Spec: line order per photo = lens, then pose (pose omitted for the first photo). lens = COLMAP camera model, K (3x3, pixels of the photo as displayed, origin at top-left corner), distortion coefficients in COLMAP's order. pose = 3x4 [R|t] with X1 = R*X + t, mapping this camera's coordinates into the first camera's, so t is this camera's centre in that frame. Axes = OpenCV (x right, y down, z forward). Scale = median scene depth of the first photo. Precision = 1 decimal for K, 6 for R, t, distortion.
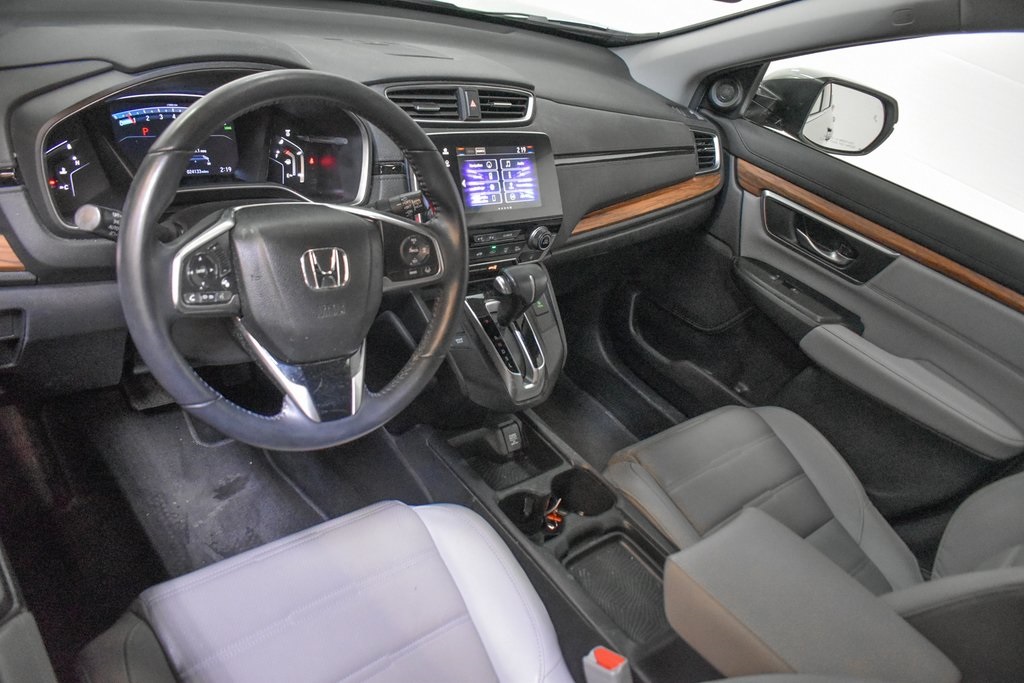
lens RADIAL K [[776.4, 0, 501.3], [0, 776.4, 340.5], [0, 0, 1]] dist [-0.001281, -0.011135]
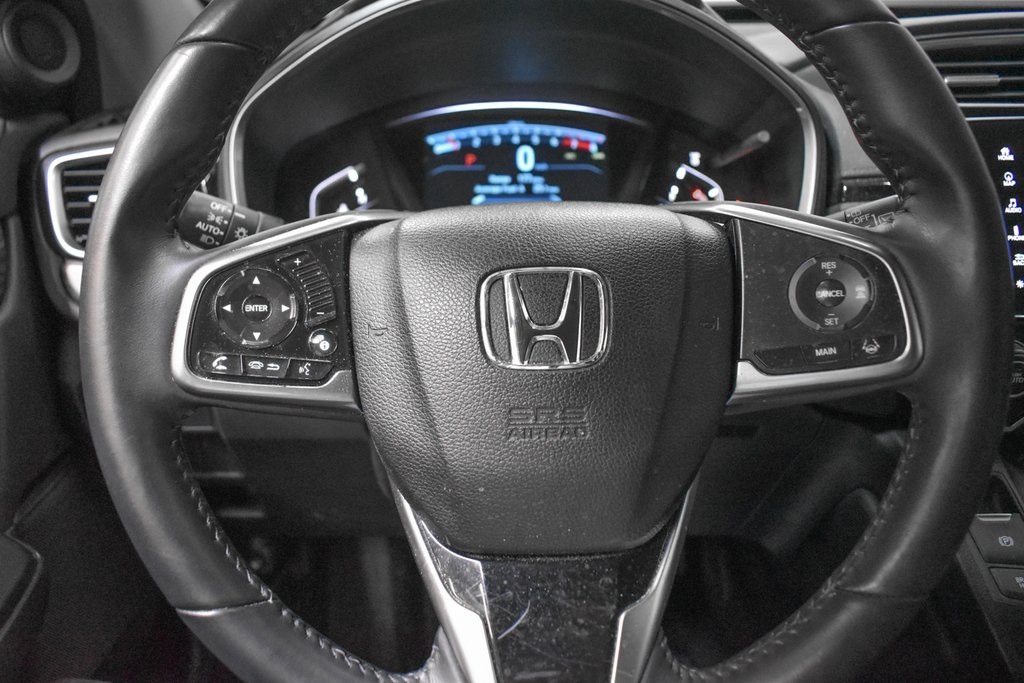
lens RADIAL K [[776.4, 0, 507.7], [0, 776.4, 325.2], [0, 0, 1]] dist [-0.001281, -0.011135]
pose [[0.753963, 0.008412, -0.656862, 0.007330], [-0.164924, 0.970316, -0.176879, -0.015169], [0.635877, 0.241693, 0.732970, 0.487167]]
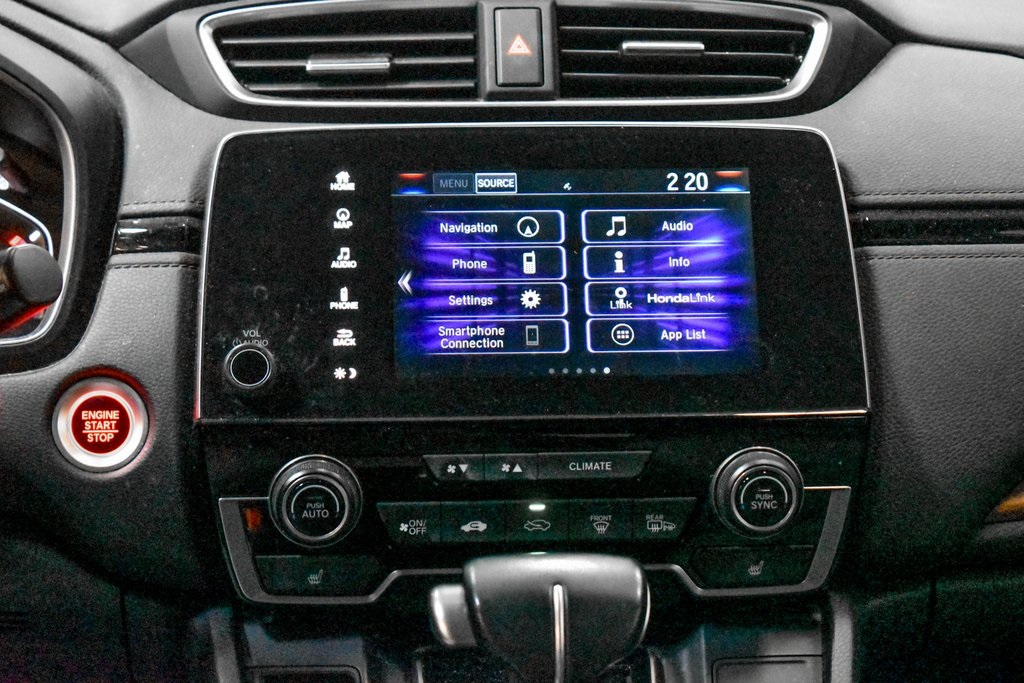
lens RADIAL K [[2452.2, 0, 511.8], [0, 2452.2, 342.4], [0, 0, 1]] dist [-0.024880, 0.000000]
pose [[0.781830, -0.069862, -0.619565, 0.560657], [-0.147569, 0.944735, -0.292745, 0.087713], [0.605776, 0.320305, 0.728313, 0.345830]]
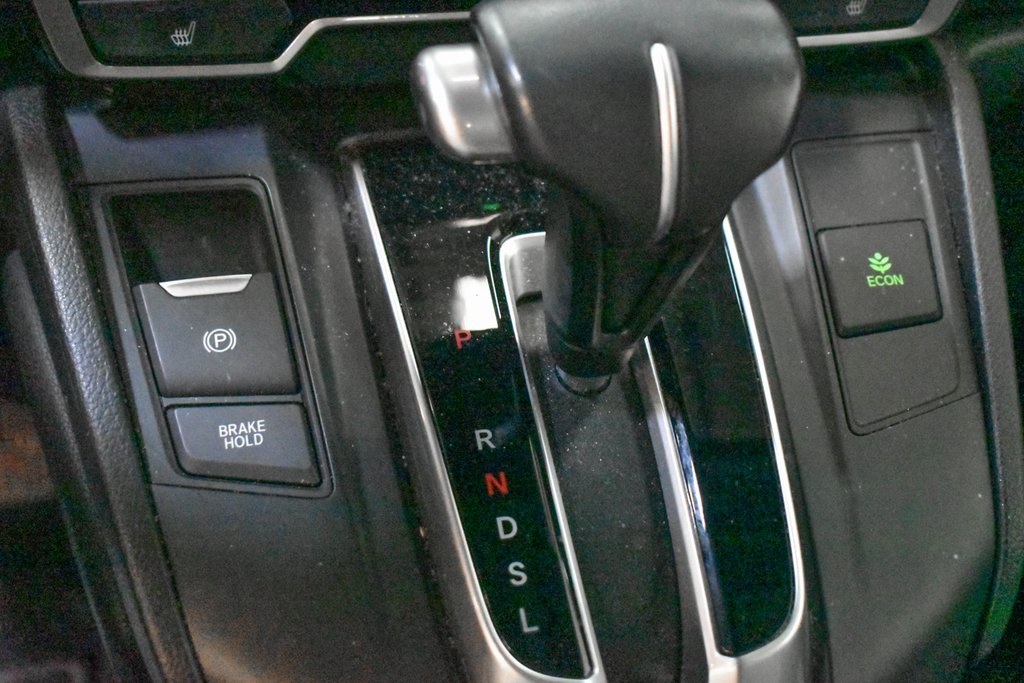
lens RADIAL K [[1517.3, 0, 511.3], [0, 1517.3, 340.6], [0, 0, 1]] dist [-0.036044, 0.000000]
pose [[0.883840, 0.072371, -0.462156, 0.150261], [-0.087281, 0.996124, -0.010931, -0.022520], [0.459574, 0.049999, 0.886731, 0.738901]]
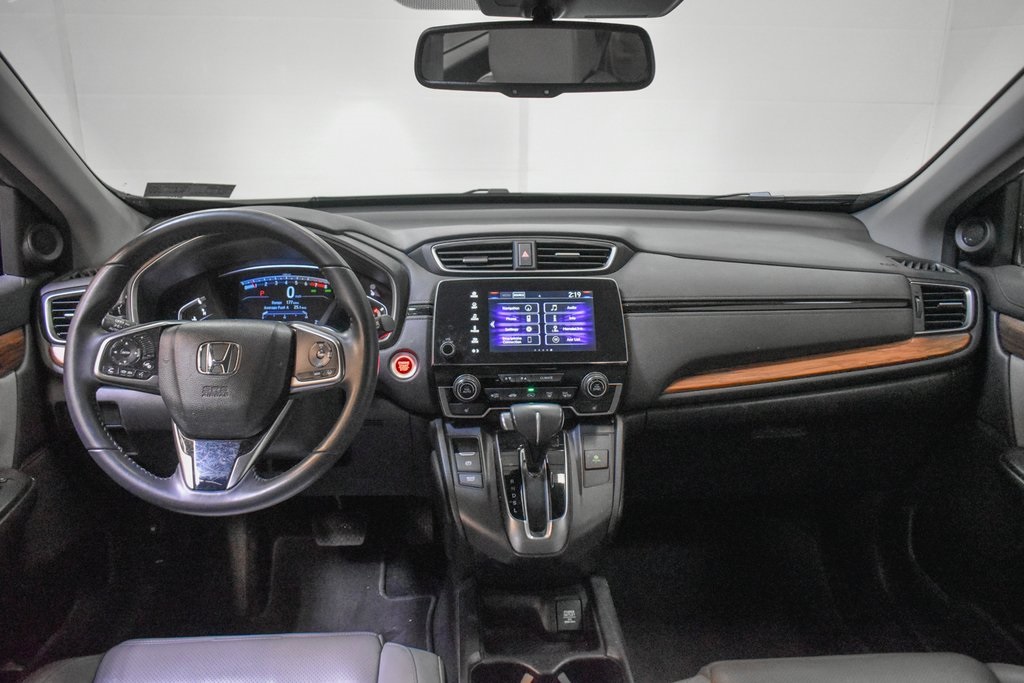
lens RADIAL K [[776.4, 0, 511.5], [0, 776.4, 344.8], [0, 0, 1]] dist [-0.001281, -0.011135]
pose [[0.778225, -0.059263, -0.625182, 0.604674], [-0.149080, 0.949644, -0.275594, 0.100426], [0.610033, 0.307676, 0.730202, 0.275721]]
